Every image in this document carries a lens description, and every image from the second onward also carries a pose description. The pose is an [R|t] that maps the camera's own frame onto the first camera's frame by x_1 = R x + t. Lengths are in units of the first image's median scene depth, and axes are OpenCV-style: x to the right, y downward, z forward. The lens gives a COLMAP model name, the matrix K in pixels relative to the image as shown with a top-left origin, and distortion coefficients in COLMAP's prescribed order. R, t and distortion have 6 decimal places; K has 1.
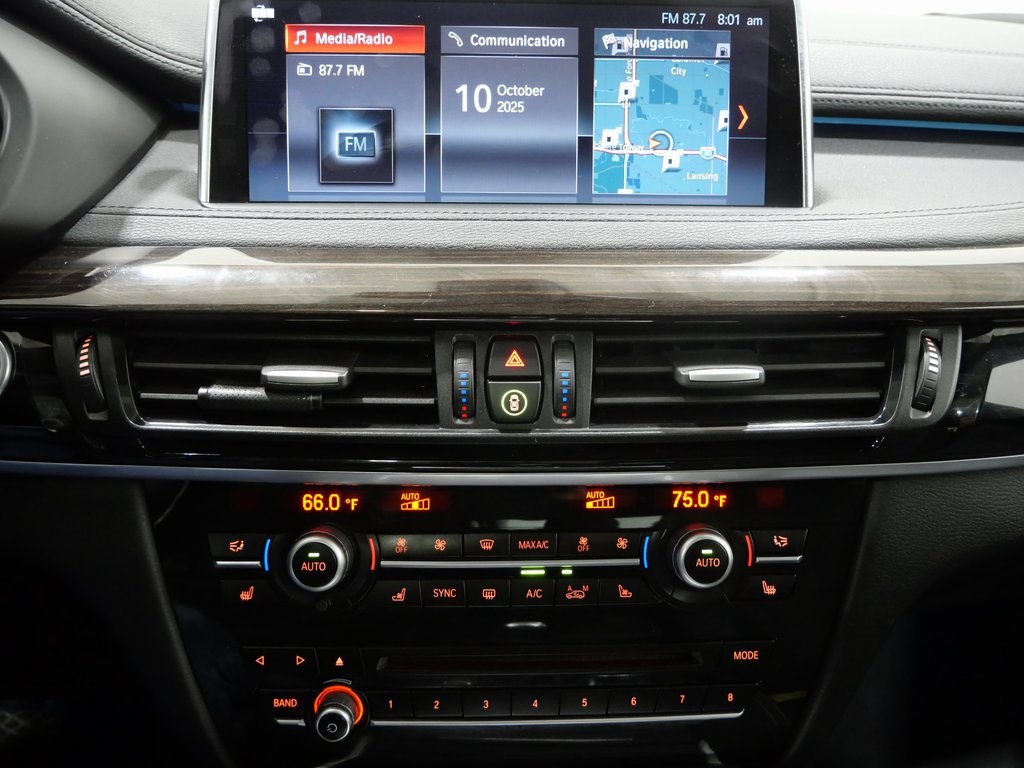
lens RADIAL K [[858.8, 0, 511.6], [0, 858.8, 388.9], [0, 0, 1]] dist [-0.017130, -0.003520]
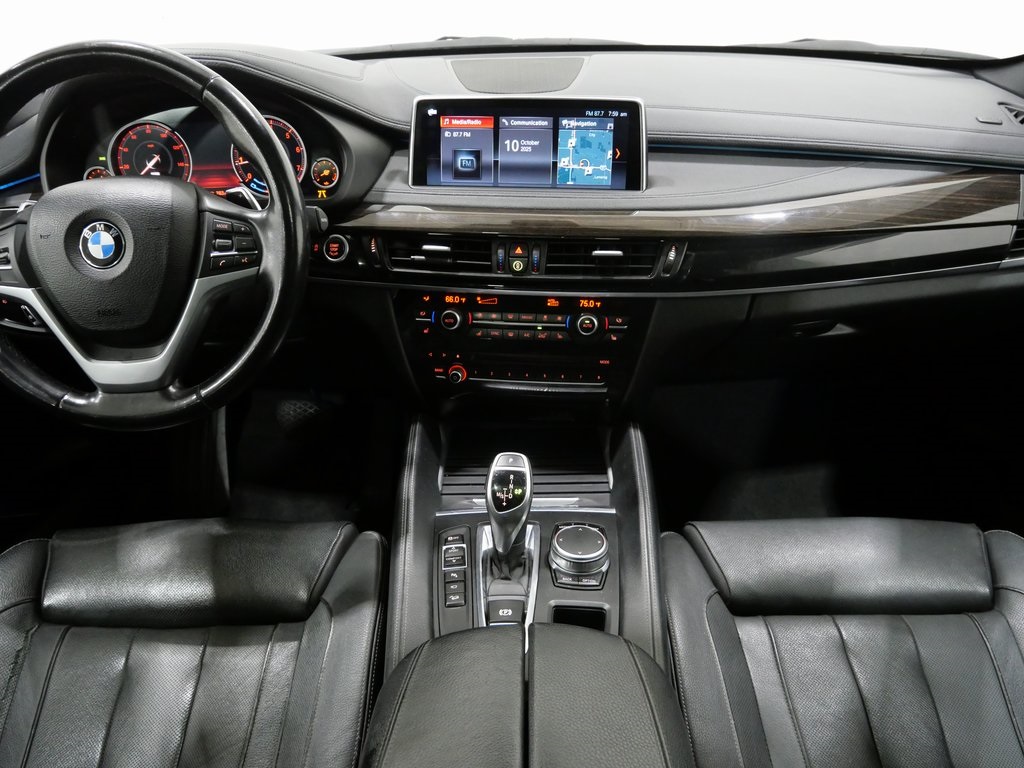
lens RADIAL K [[728.3, 0, 519.6], [0, 728.3, 376.8], [0, 0, 1]] dist [-0.030186, 0.005281]
pose [[0.989702, 0.052049, -0.133344, 0.309520], [-0.026769, 0.982415, 0.184783, -0.060329], [0.140616, -0.179310, 0.973691, -1.262606]]
